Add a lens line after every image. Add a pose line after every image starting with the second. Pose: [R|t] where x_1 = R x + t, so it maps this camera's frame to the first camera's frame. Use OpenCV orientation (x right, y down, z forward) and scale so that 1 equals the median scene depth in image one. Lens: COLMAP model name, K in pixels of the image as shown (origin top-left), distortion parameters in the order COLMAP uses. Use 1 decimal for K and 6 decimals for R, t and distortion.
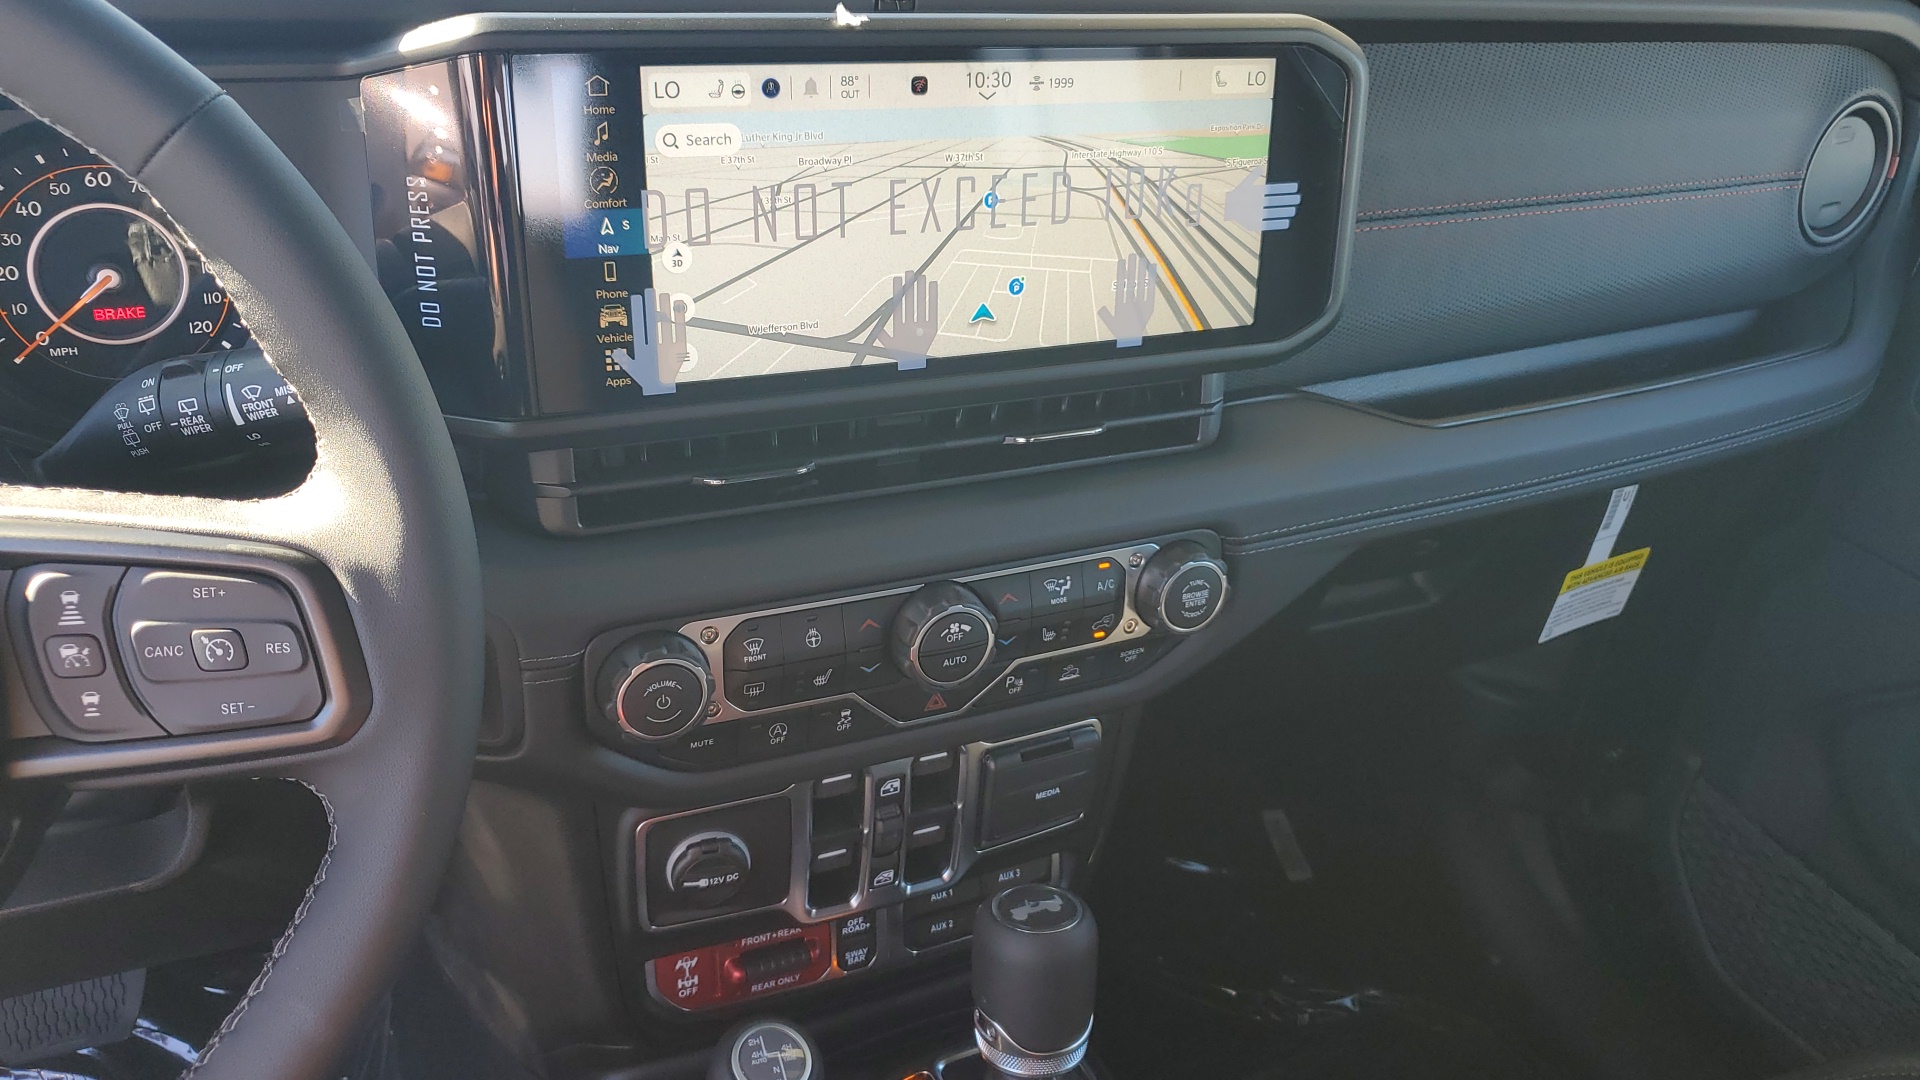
lens RADIAL K [[1492.5, 0, 928.1], [0, 1492.5, 525.9], [0, 0, 1]] dist [0.065395, -0.091324]
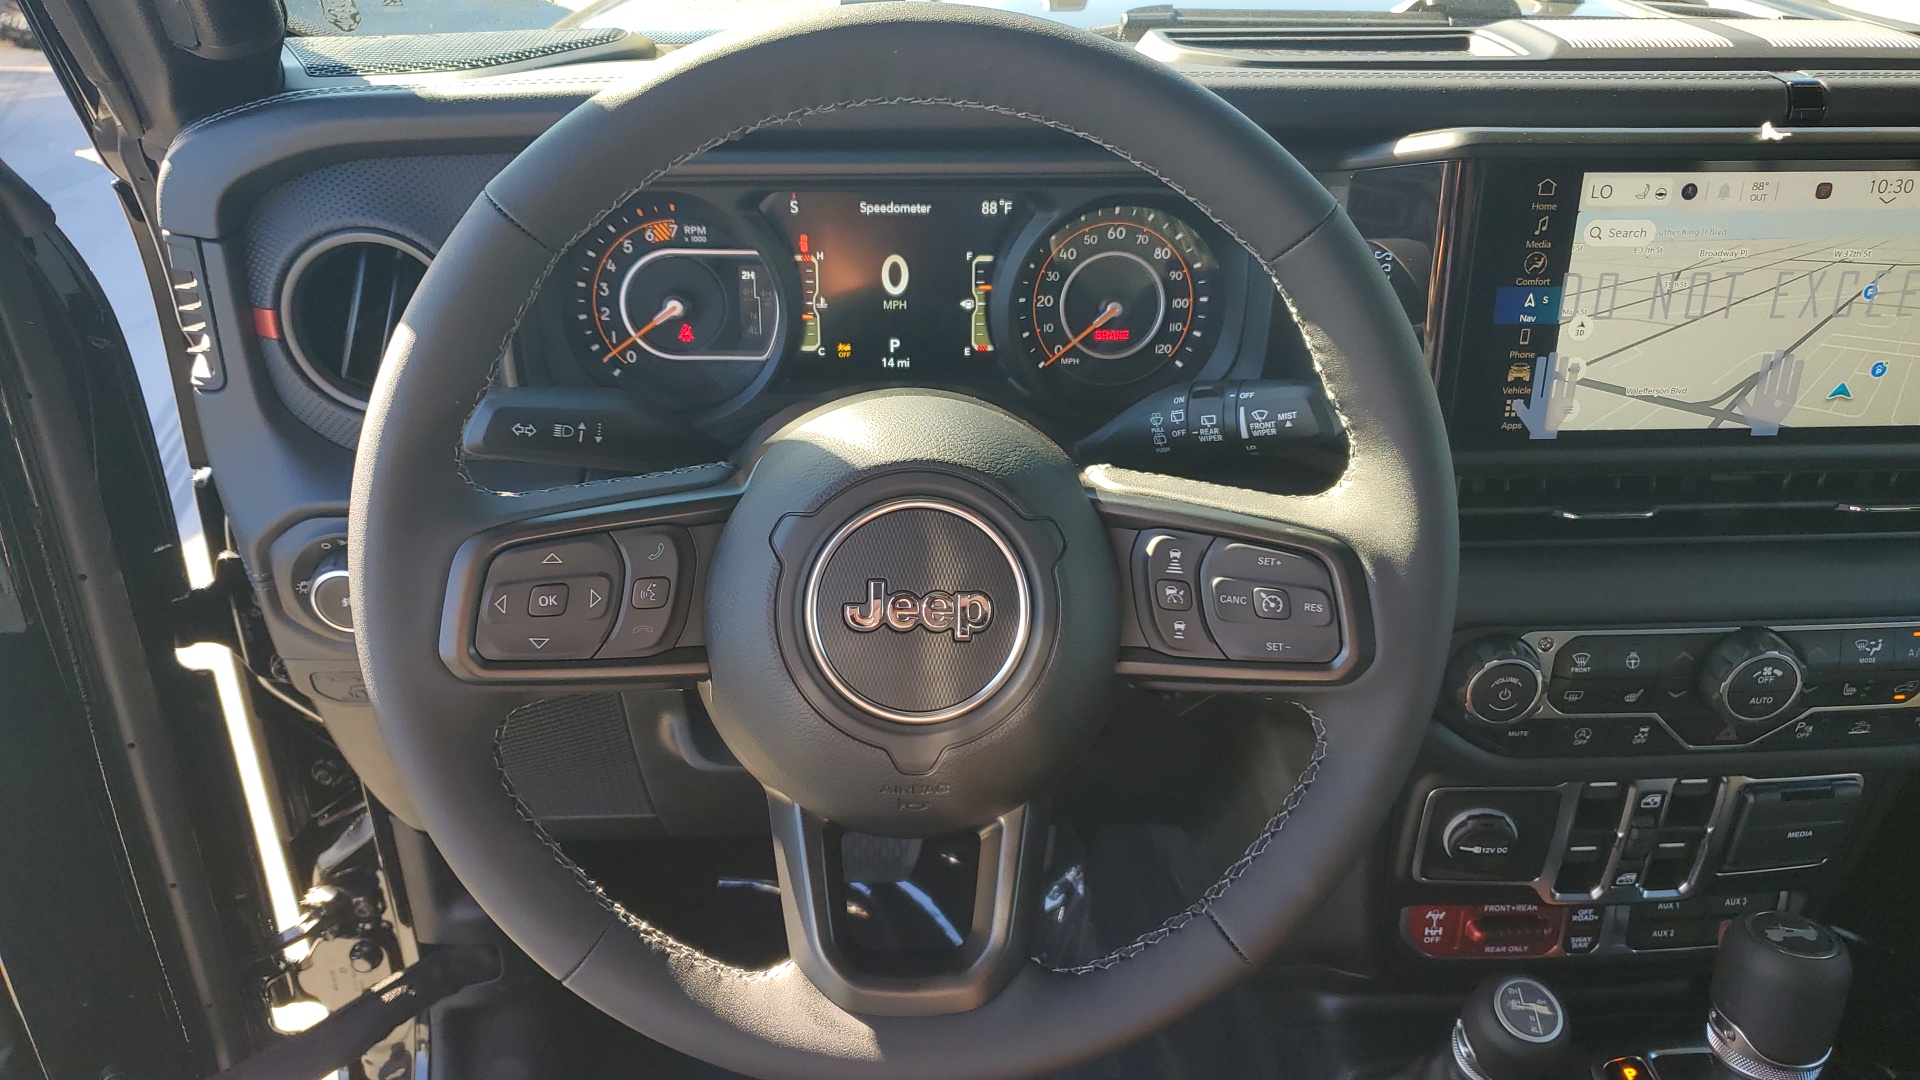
lens RADIAL K [[1492.5, 0, 962.6], [0, 1492.5, 558.7], [0, 0, 1]] dist [0.065395, -0.091324]
pose [[0.934877, 0.135212, -0.328211, -0.181057], [-0.124536, 0.990775, 0.053437, -0.000009], [0.332408, -0.009083, 0.943092, -0.257195]]
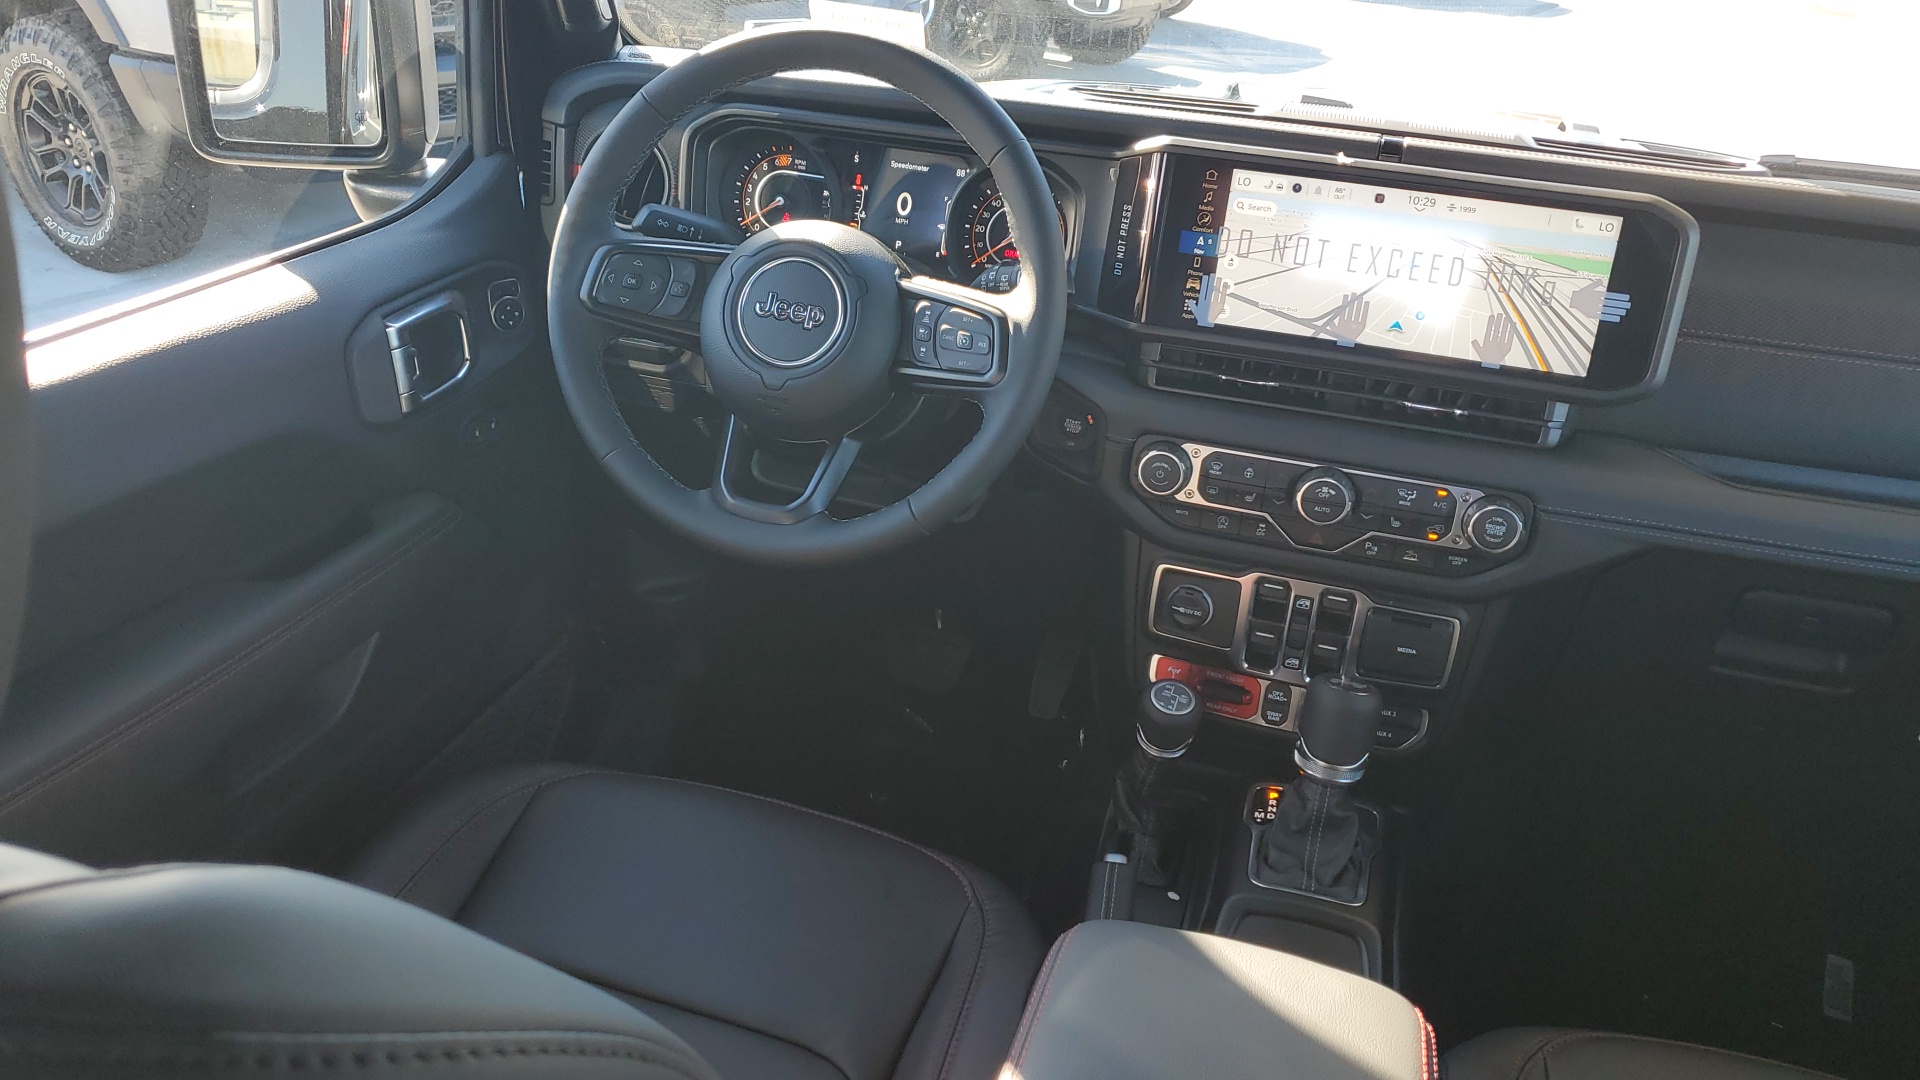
lens RADIAL K [[1492.5, 0, 949.8], [0, 1492.5, 529.2], [0, 0, 1]] dist [0.065395, -0.091324]
pose [[0.750627, 0.254844, -0.609601, 0.773269], [-0.325663, 0.945468, -0.005749, 0.264566], [0.574894, 0.202840, 0.792687, -0.671670]]
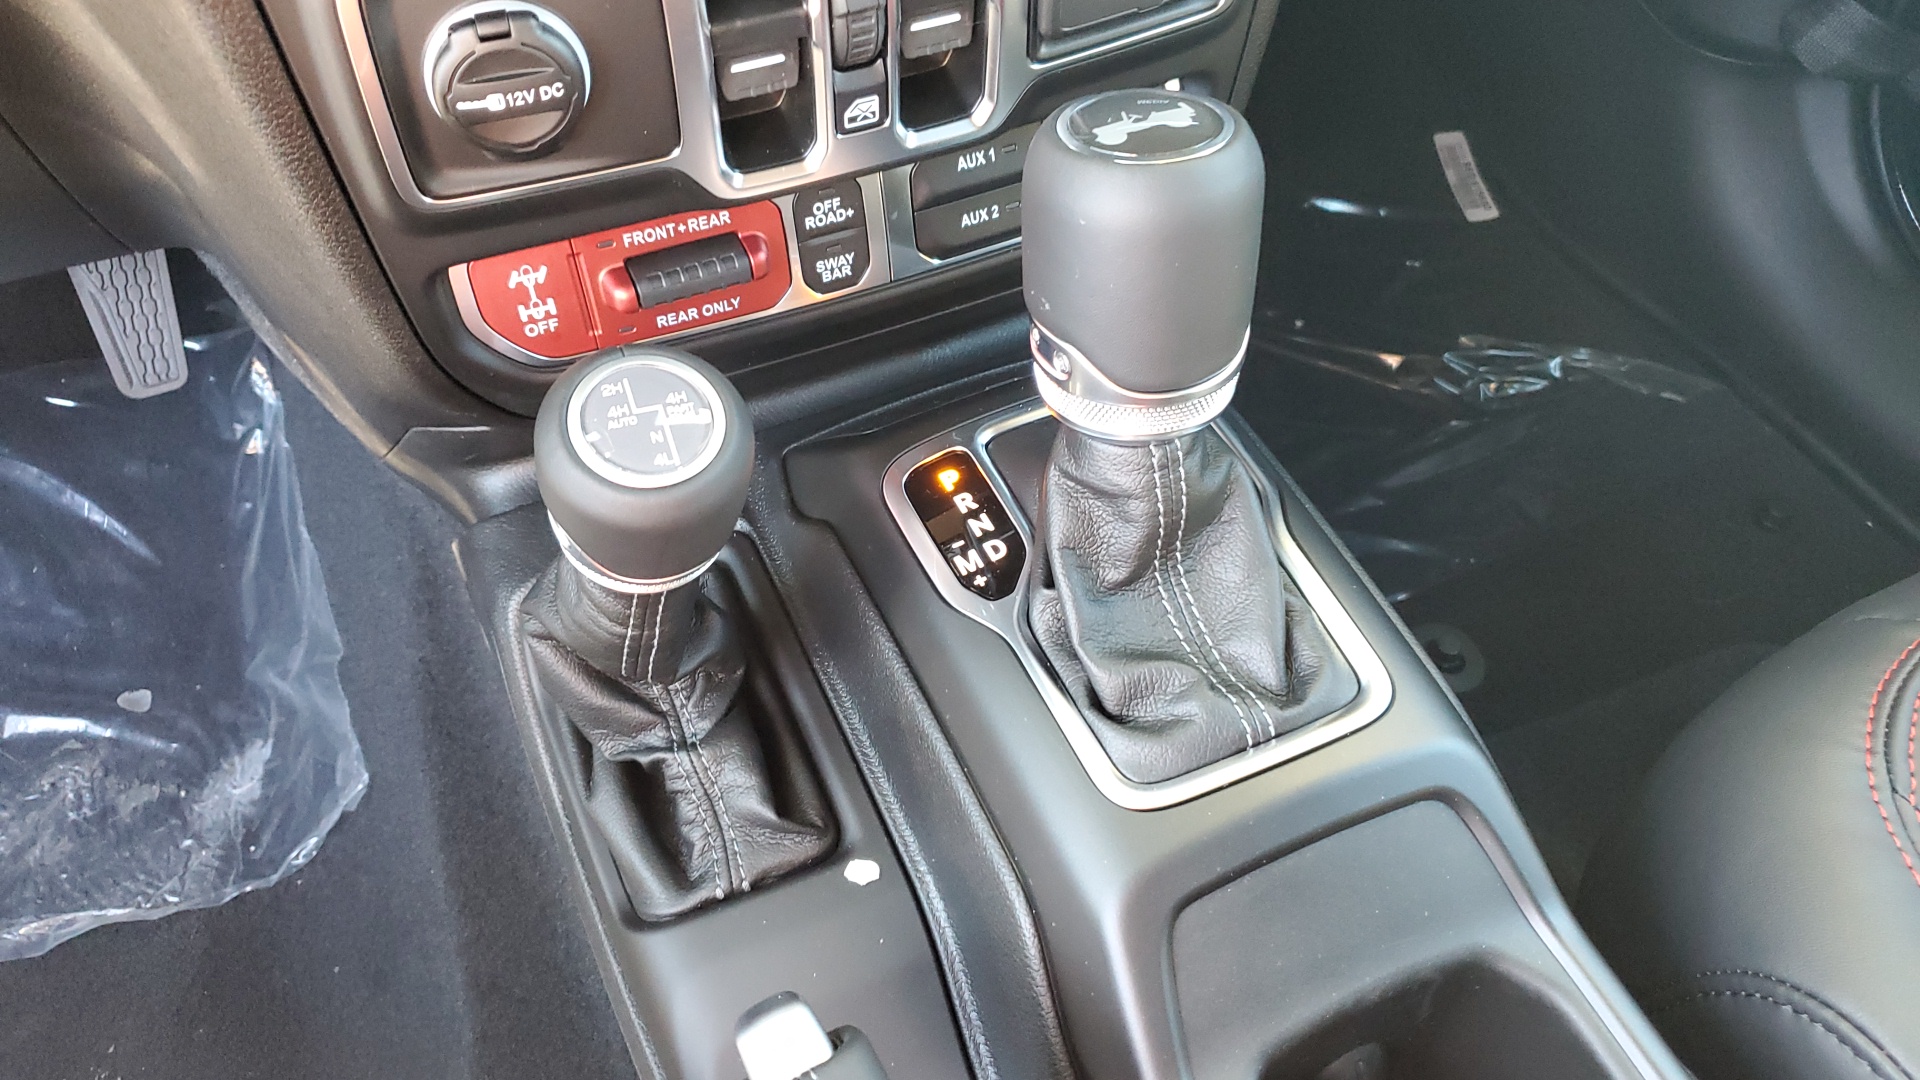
lens RADIAL K [[1492.5, 0, 946.4], [0, 1492.5, 492.7], [0, 0, 1]] dist [0.065395, -0.091324]
pose [[0.997712, -0.037710, -0.056117, 0.031083], [0.054487, 0.939868, 0.337165, 0.211750], [0.040028, -0.339451, 0.939772, 0.507895]]
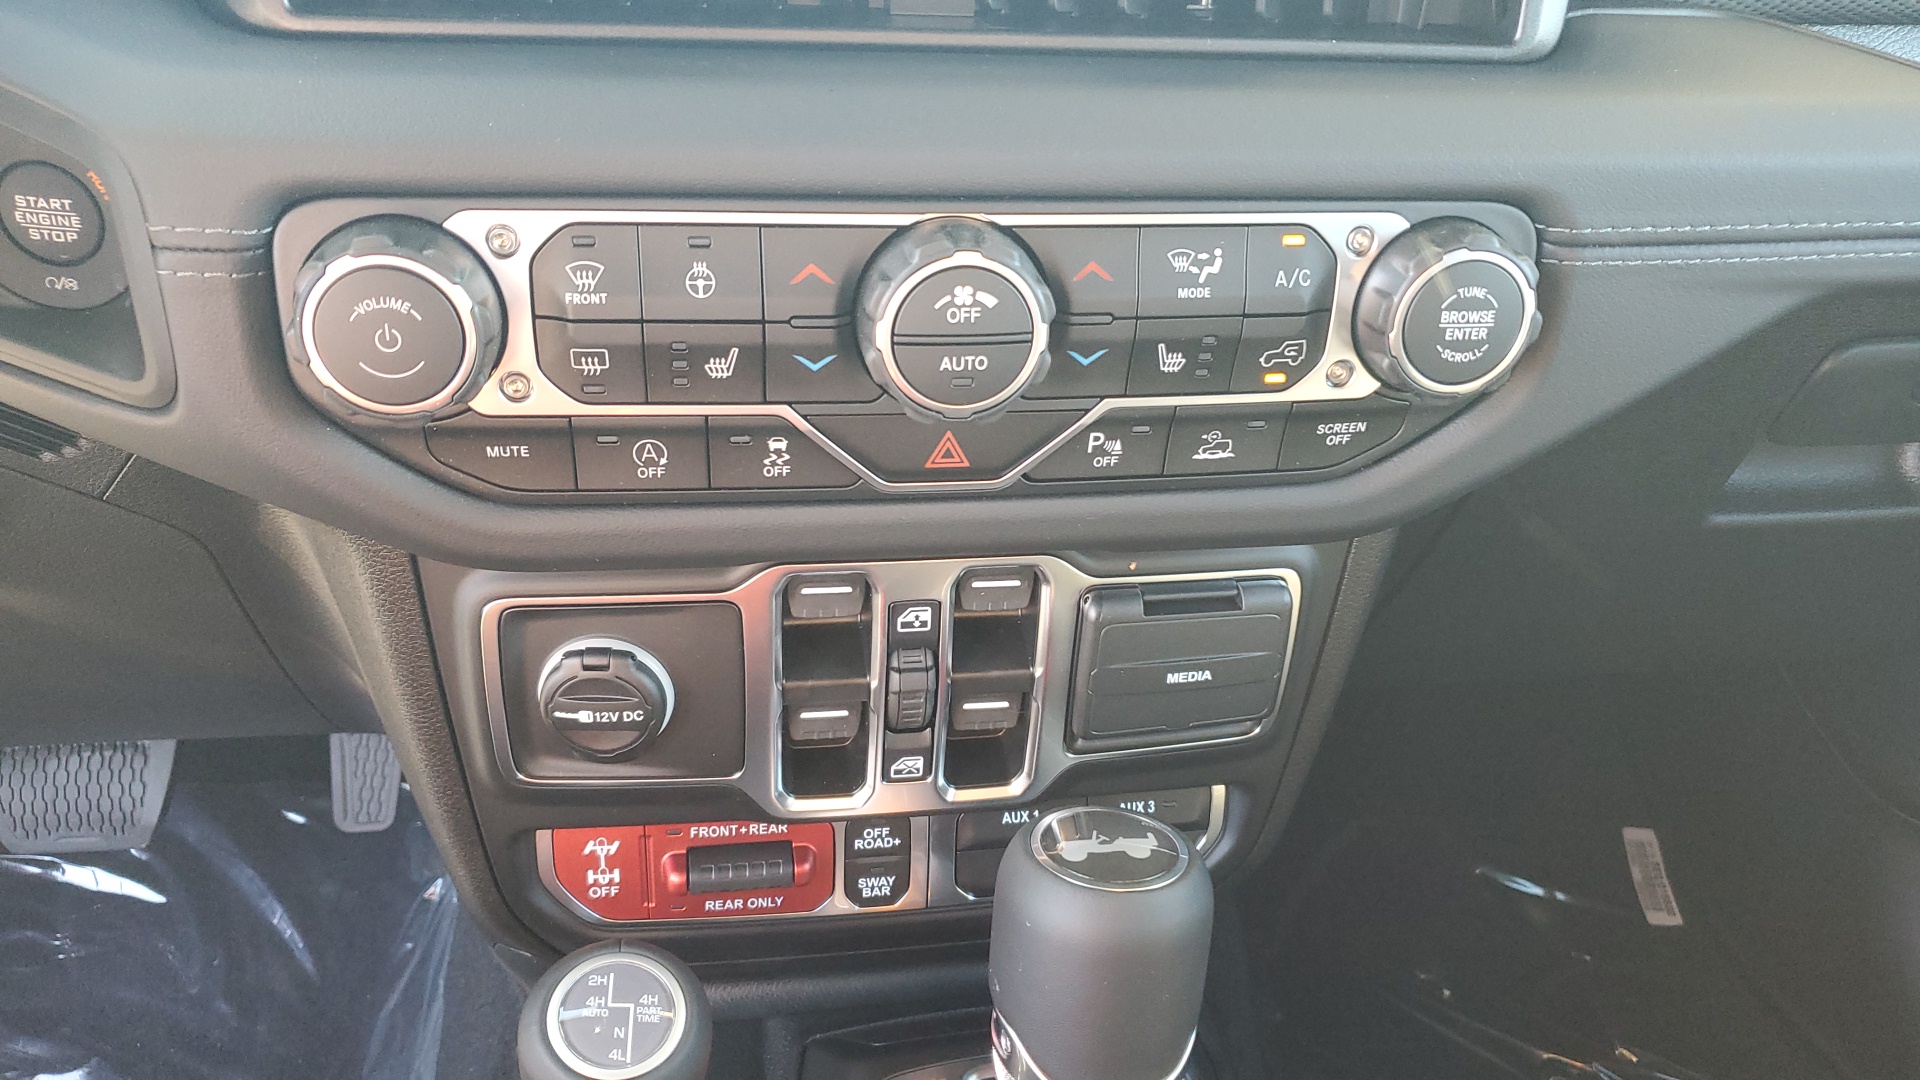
lens RADIAL K [[1492.5, 0, 975.3], [0, 1492.5, 577.4], [0, 0, 1]] dist [0.065395, -0.091324]
pose [[0.965758, 0.126408, -0.226566, 0.151202], [-0.114844, 0.991348, 0.063568, 0.130319], [0.232641, -0.035372, 0.971919, 0.463567]]
